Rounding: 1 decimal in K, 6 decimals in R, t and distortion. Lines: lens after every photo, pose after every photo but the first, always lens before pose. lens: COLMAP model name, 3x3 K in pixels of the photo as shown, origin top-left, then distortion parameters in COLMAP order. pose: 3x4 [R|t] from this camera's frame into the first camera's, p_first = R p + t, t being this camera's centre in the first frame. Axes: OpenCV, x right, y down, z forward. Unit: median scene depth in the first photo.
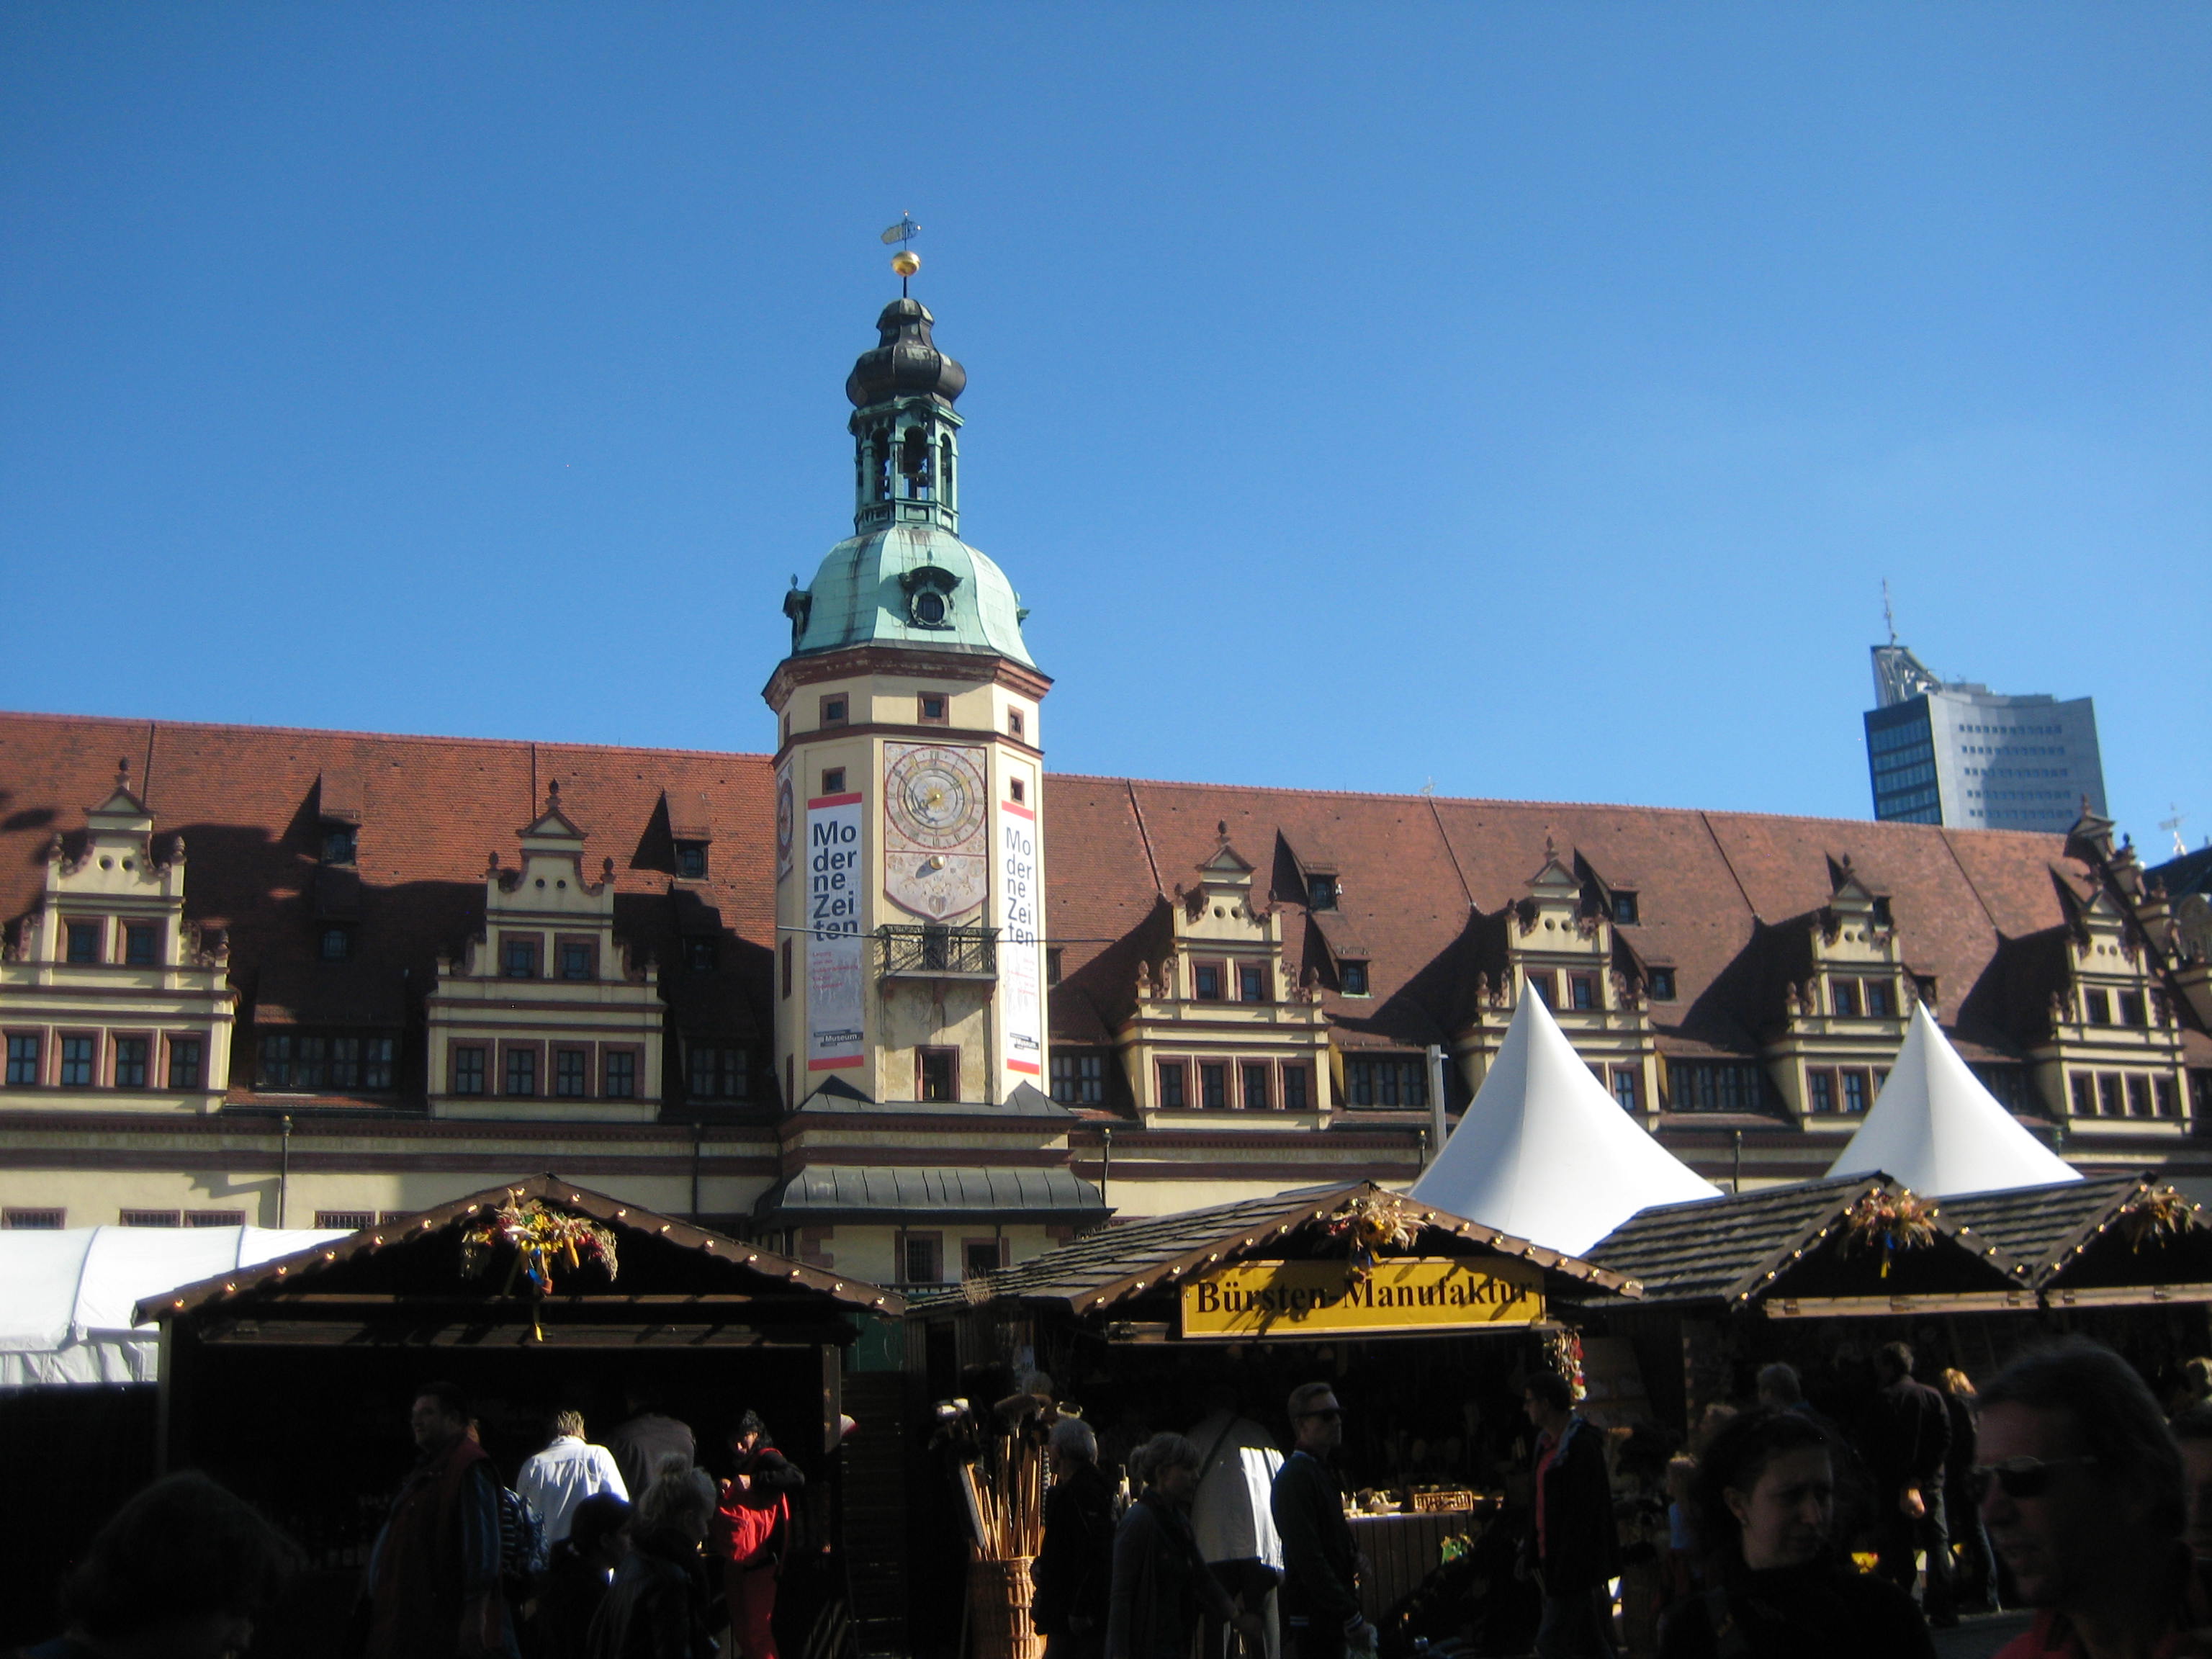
lens RADIAL K [[2345.9, 0, 1106.0], [0, 2345.9, 829.5], [0, 0, 1]] dist [-0.175853, 0.250929]
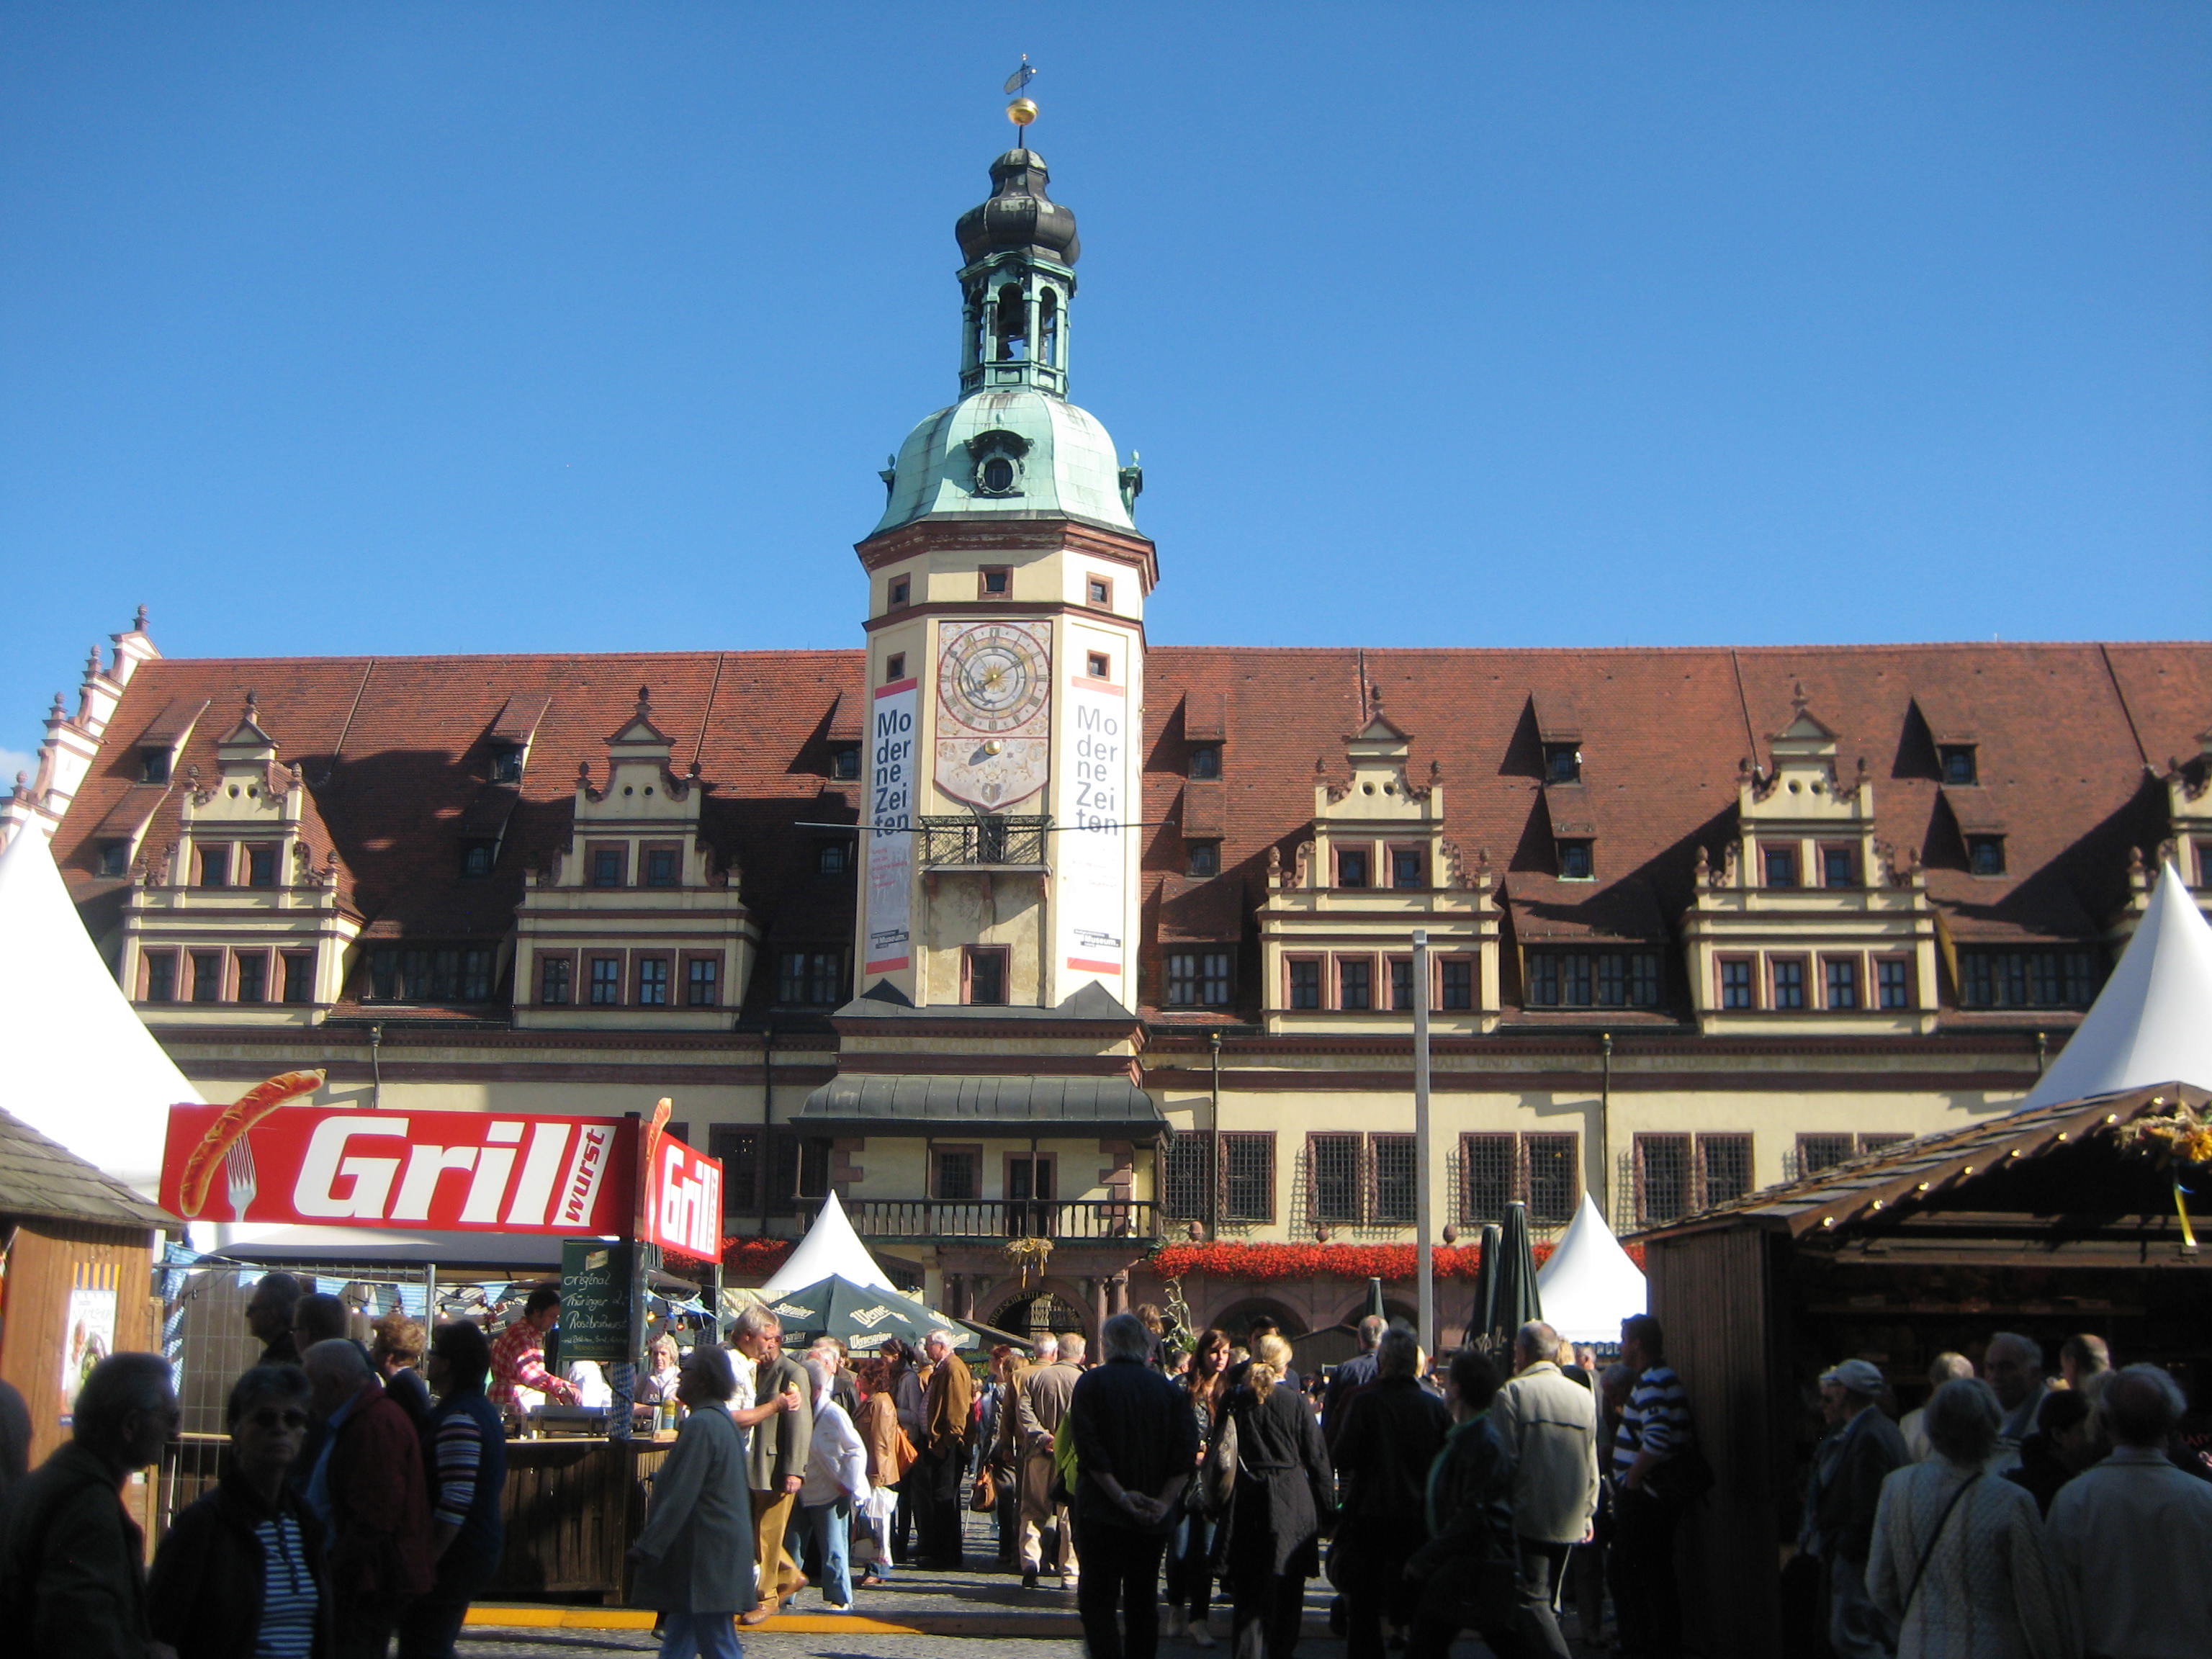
lens RADIAL K [[2345.9, 0, 1106.0], [0, 2345.9, 829.5], [0, 0, 1]] dist [-0.175853, 0.250929]
pose [[0.921528, -0.040743, -0.386170, 0.314958], [0.053194, 0.998350, 0.021605, 0.027863], [0.384652, -0.040451, 0.922175, 0.156095]]
